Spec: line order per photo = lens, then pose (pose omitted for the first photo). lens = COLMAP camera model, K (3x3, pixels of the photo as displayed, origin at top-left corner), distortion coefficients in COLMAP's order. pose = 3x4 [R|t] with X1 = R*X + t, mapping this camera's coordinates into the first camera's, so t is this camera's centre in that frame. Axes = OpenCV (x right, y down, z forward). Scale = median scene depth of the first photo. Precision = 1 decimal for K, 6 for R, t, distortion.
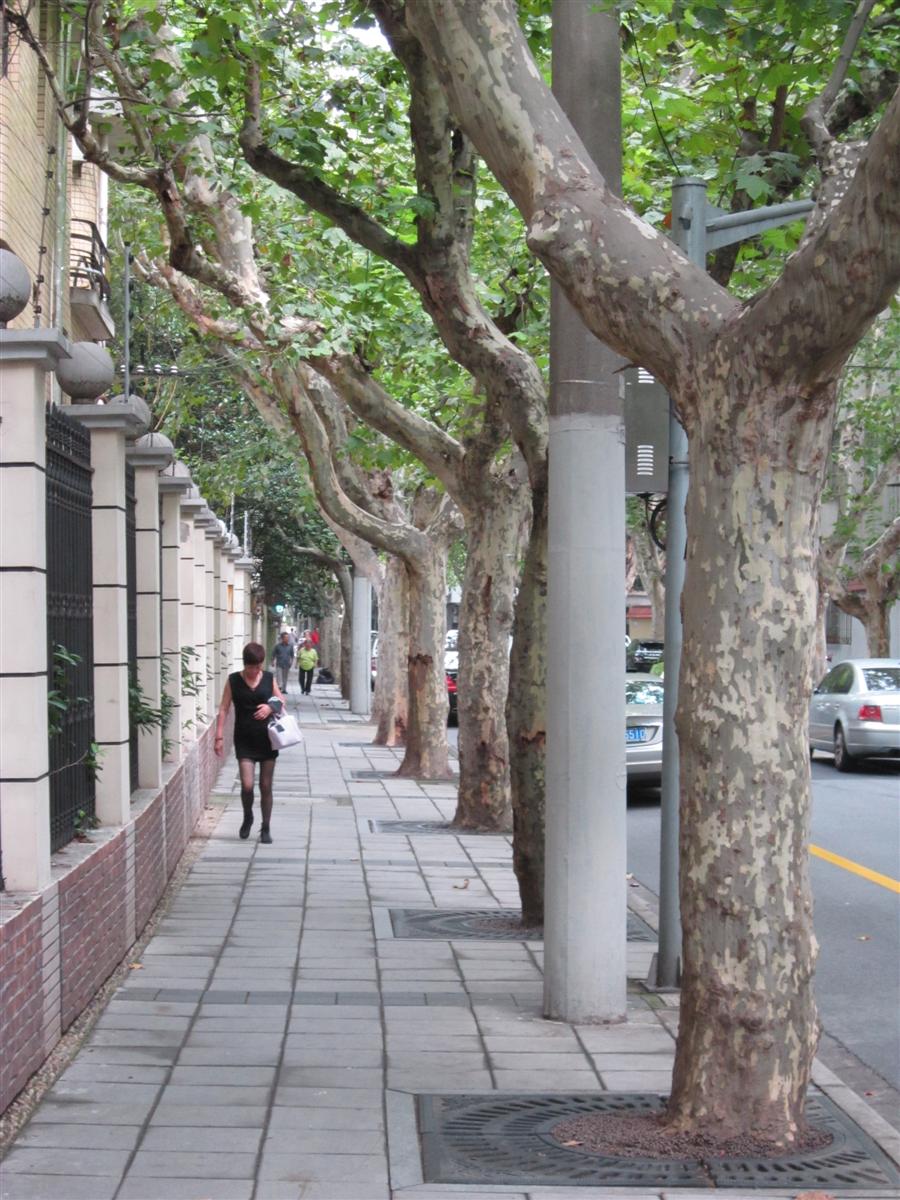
lens RADIAL K [[2755.6, 0, 450.0], [0, 2755.6, 600.0], [0, 0, 1]] dist [-0.051393, -0.054280]
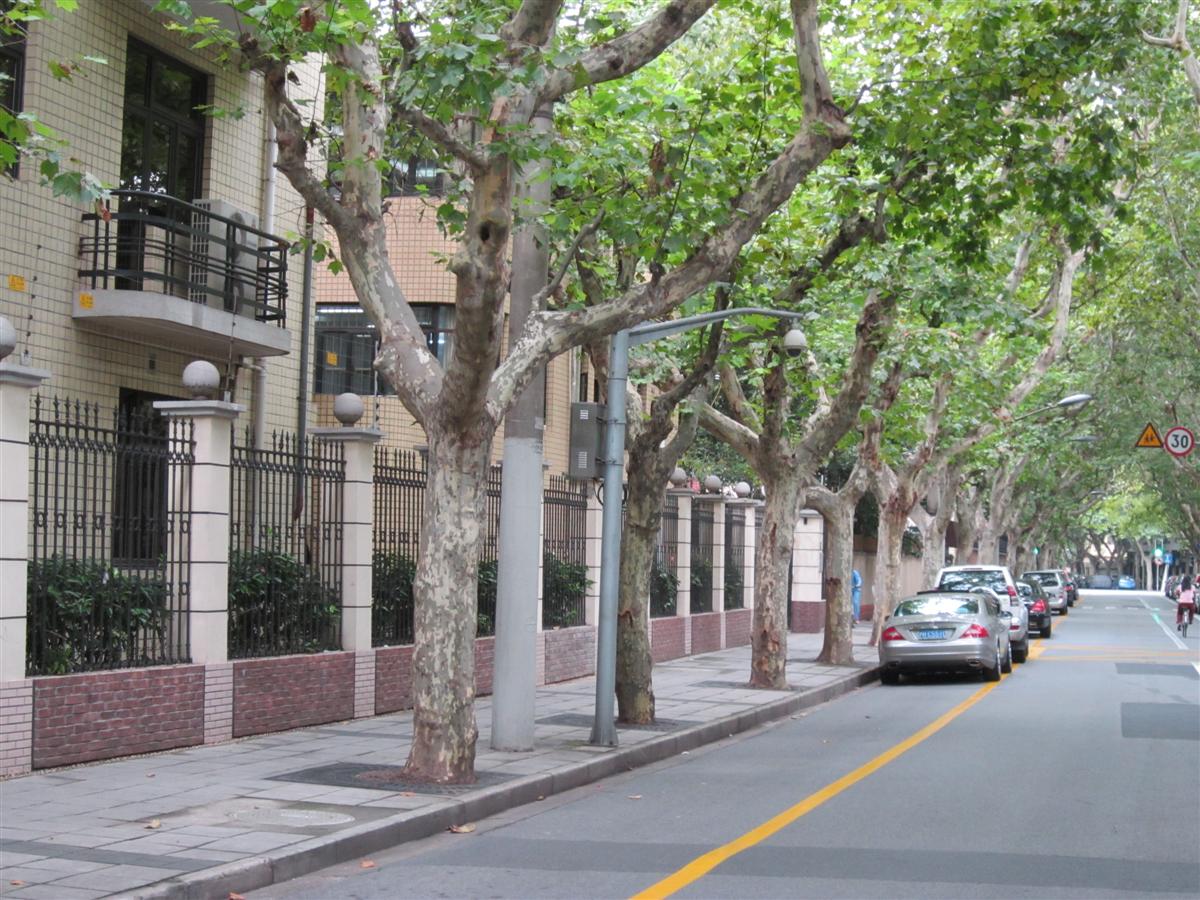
lens RADIAL K [[2755.6, 0, 600.0], [0, 2755.6, 450.0], [0, 0, 1]] dist [-0.051393, -0.054280]
pose [[0.927898, 0.007890, -0.372751, 1.038748], [-0.021122, 0.999283, -0.031427, 0.001647], [0.372236, 0.037034, 0.927399, -0.979426]]
